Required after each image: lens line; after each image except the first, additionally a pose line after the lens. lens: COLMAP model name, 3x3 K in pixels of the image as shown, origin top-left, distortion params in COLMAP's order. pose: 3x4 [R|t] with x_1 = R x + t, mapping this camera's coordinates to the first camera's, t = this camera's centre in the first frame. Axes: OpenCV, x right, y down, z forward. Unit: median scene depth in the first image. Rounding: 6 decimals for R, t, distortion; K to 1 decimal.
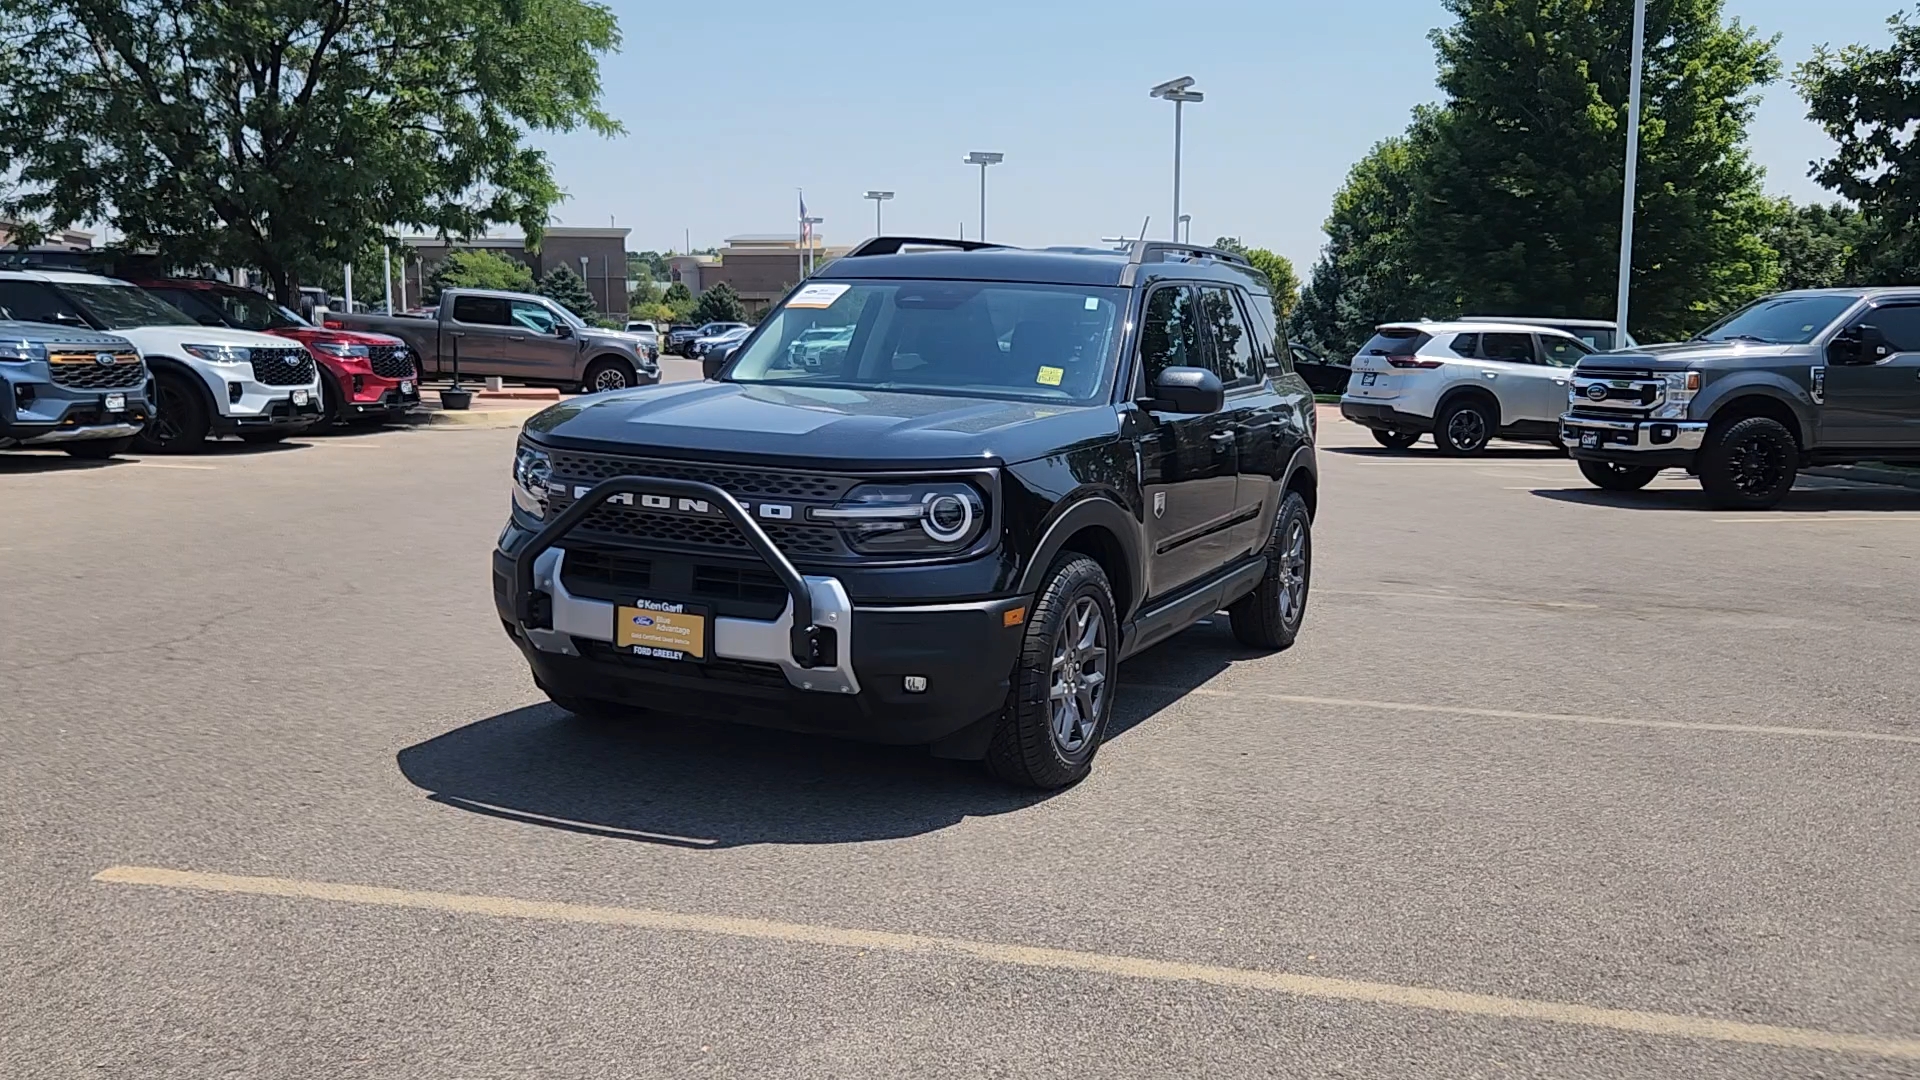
lens RADIAL K [[1619.0, 0, 966.4], [0, 1619.0, 531.2], [0, 0, 1]] dist [0.025068, -0.002083]
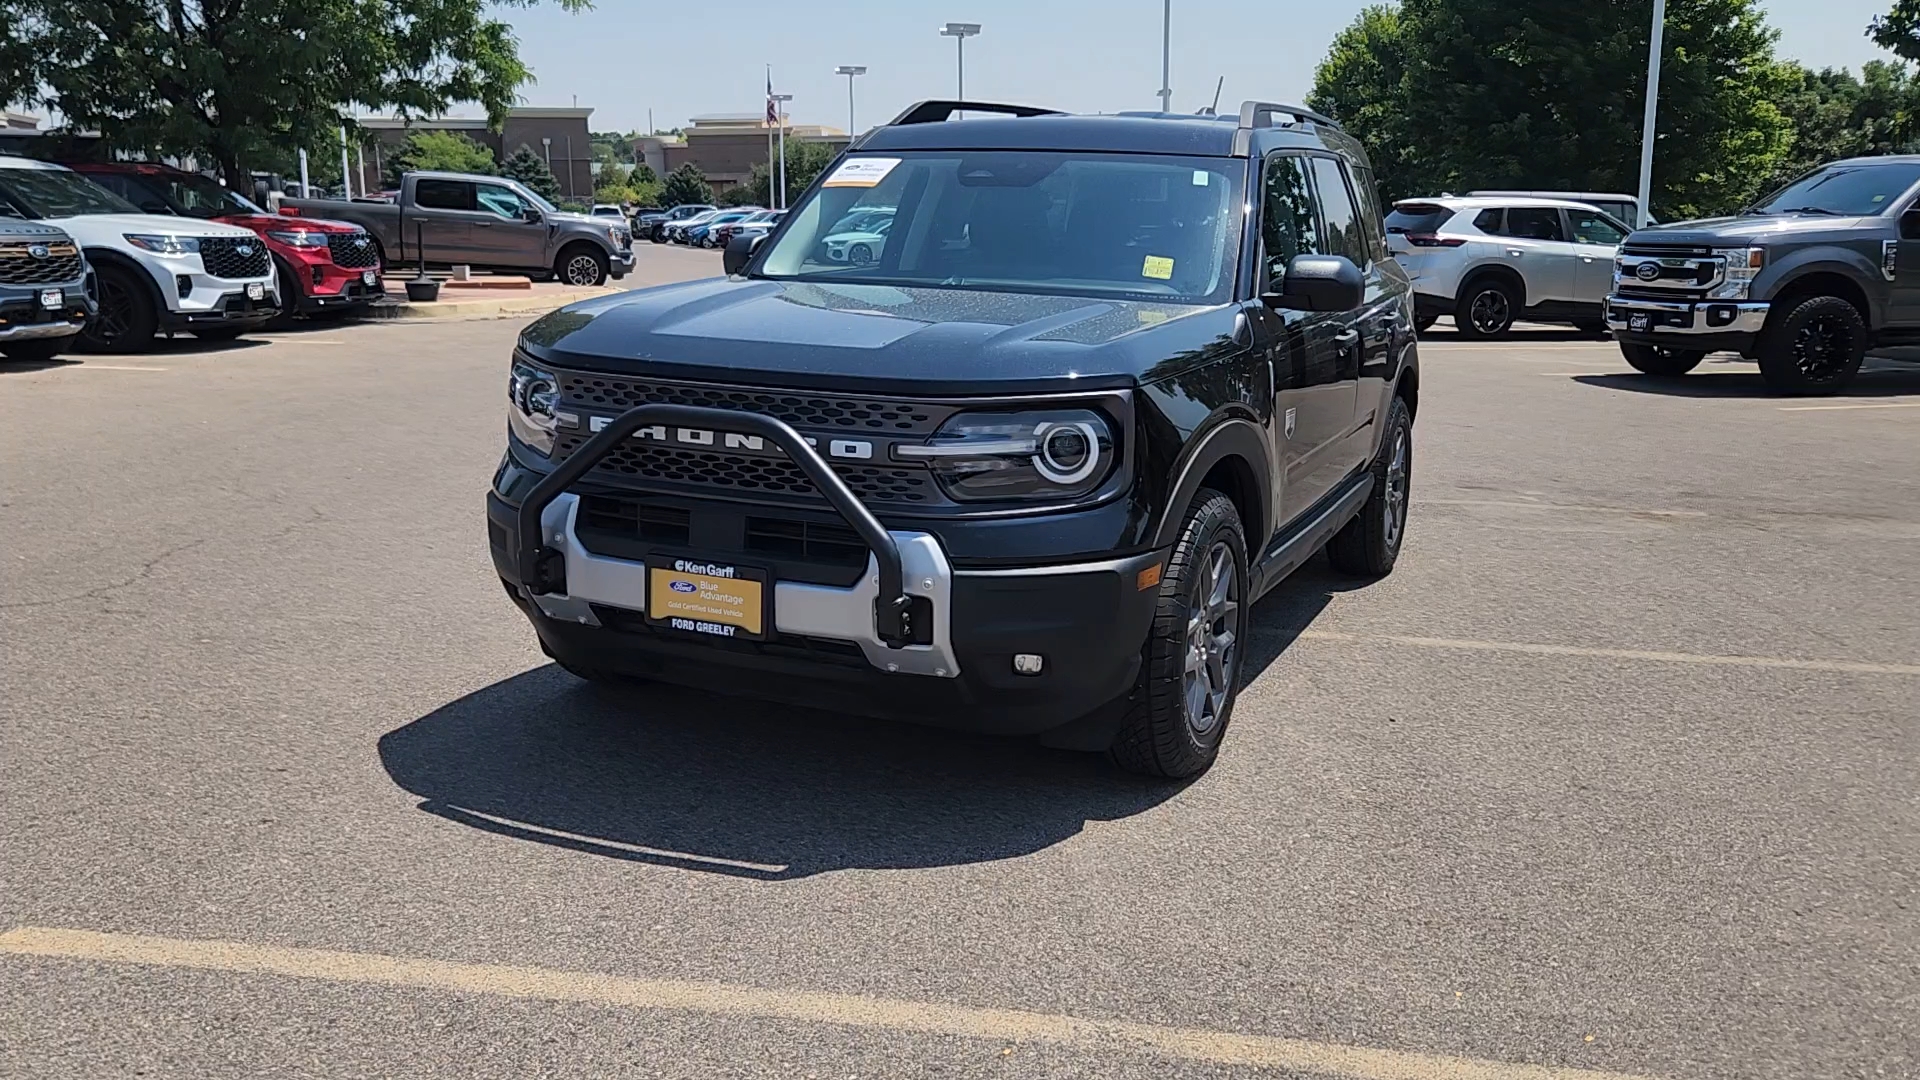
lens RADIAL K [[1622.4, 0, 960.8], [0, 1622.4, 534.2], [0, 0, 1]] dist [0.023206, -0.001510]
pose [[0.999852, -0.012278, 0.012072, -0.042470], [0.011360, 0.997239, 0.073379, -0.016067], [-0.012940, -0.073231, 0.997231, 0.120512]]
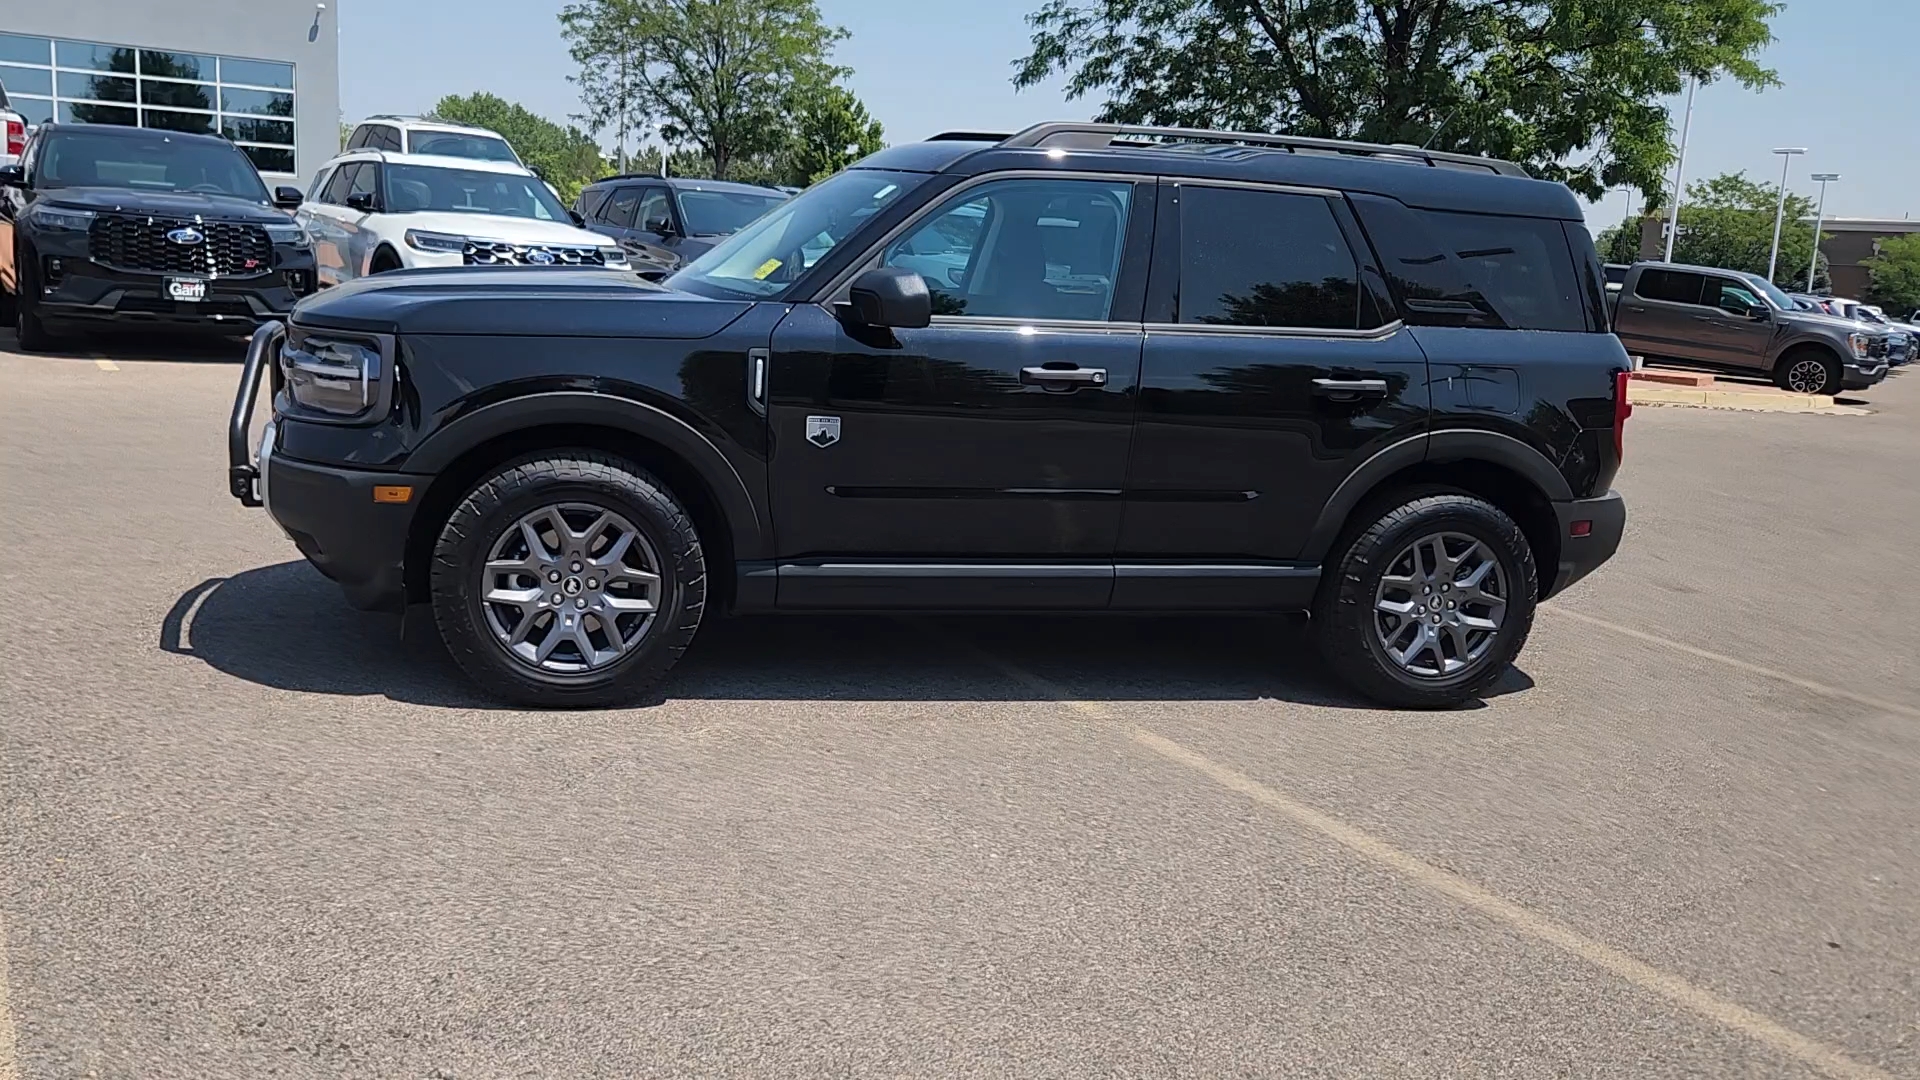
lens RADIAL K [[1622.4, 0, 960.8], [0, 1622.4, 534.2], [0, 0, 1]] dist [0.023206, -0.001510]
pose [[0.659959, 0.157189, -0.734674, 0.551825], [-0.150381, 0.985717, 0.075815, -0.026715], [0.736098, 0.060446, 0.674171, 0.352629]]
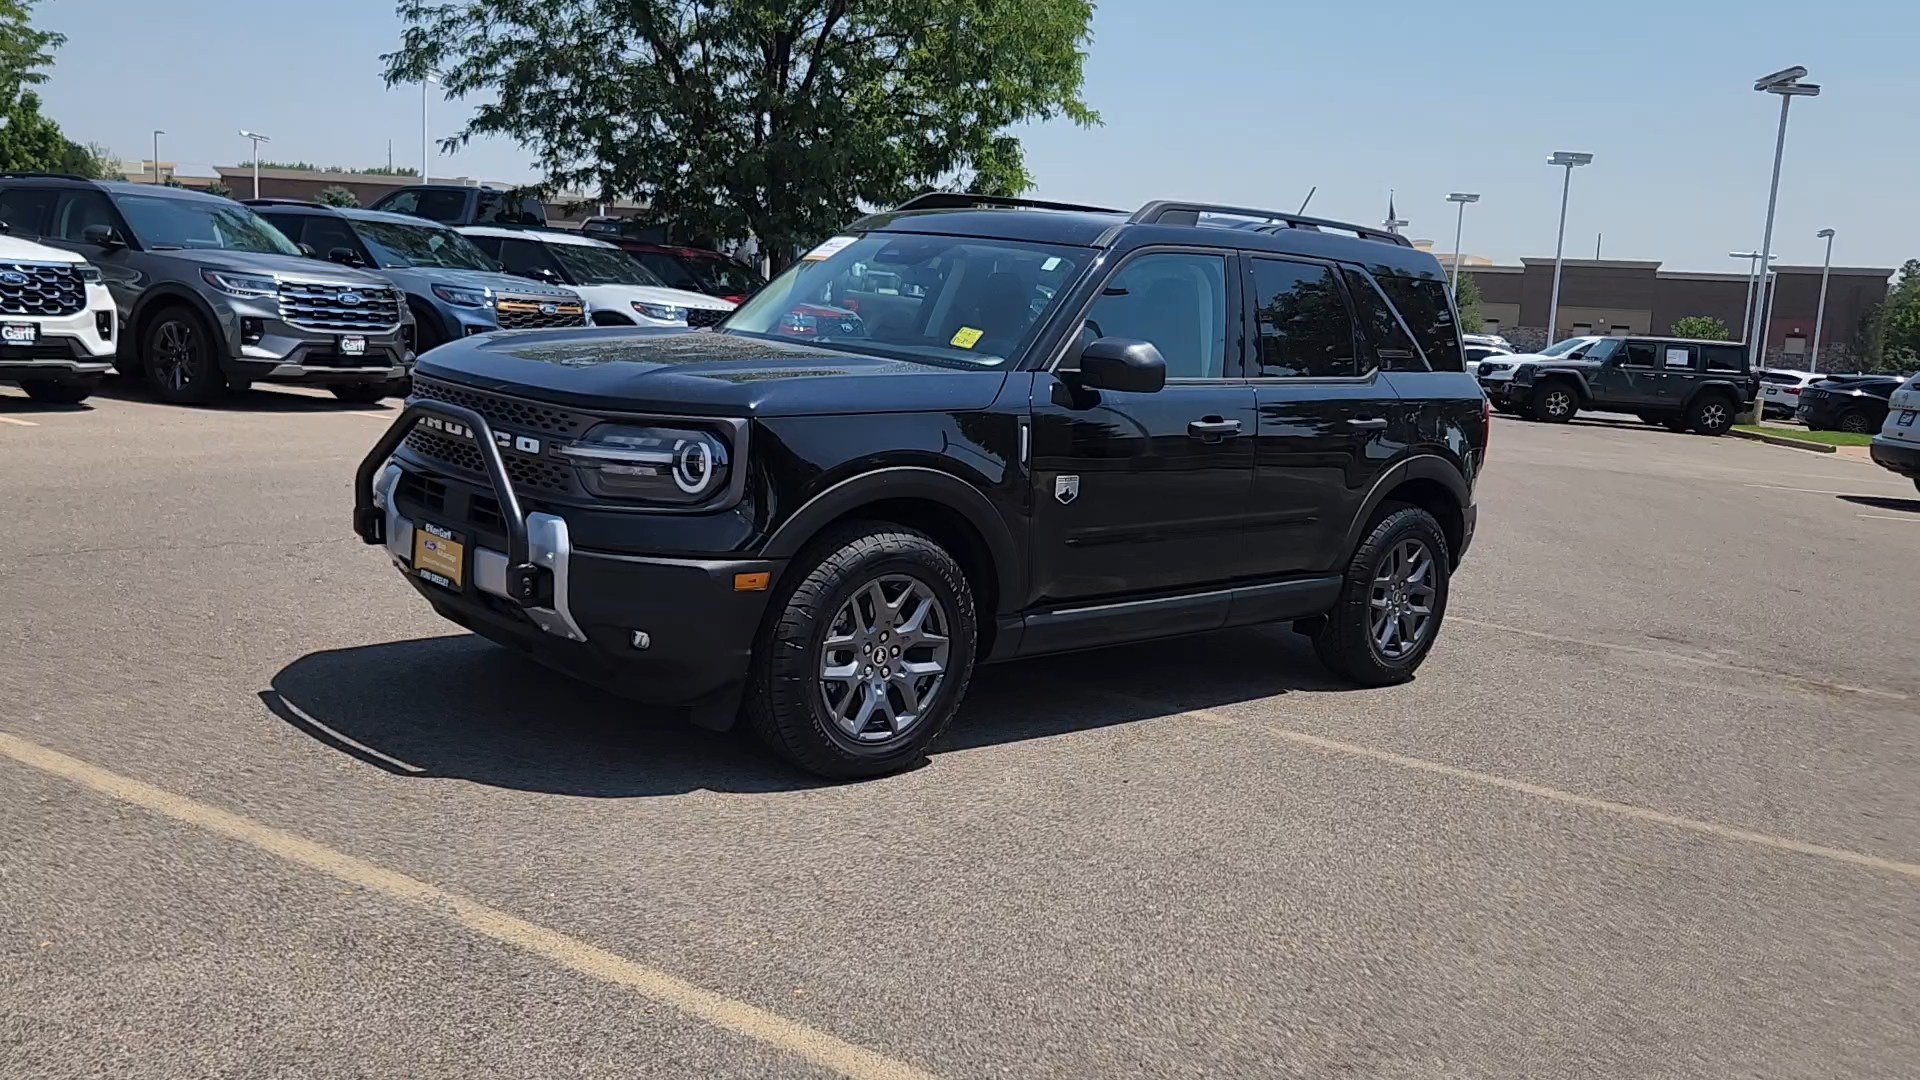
lens RADIAL K [[1622.4, 0, 960.8], [0, 1622.4, 534.2], [0, 0, 1]] dist [0.023206, -0.001510]
pose [[0.930267, 0.100861, -0.352748, 0.270444], [-0.100648, 0.994741, 0.018995, -0.002007], [0.352809, 0.017833, 0.935526, 0.102744]]
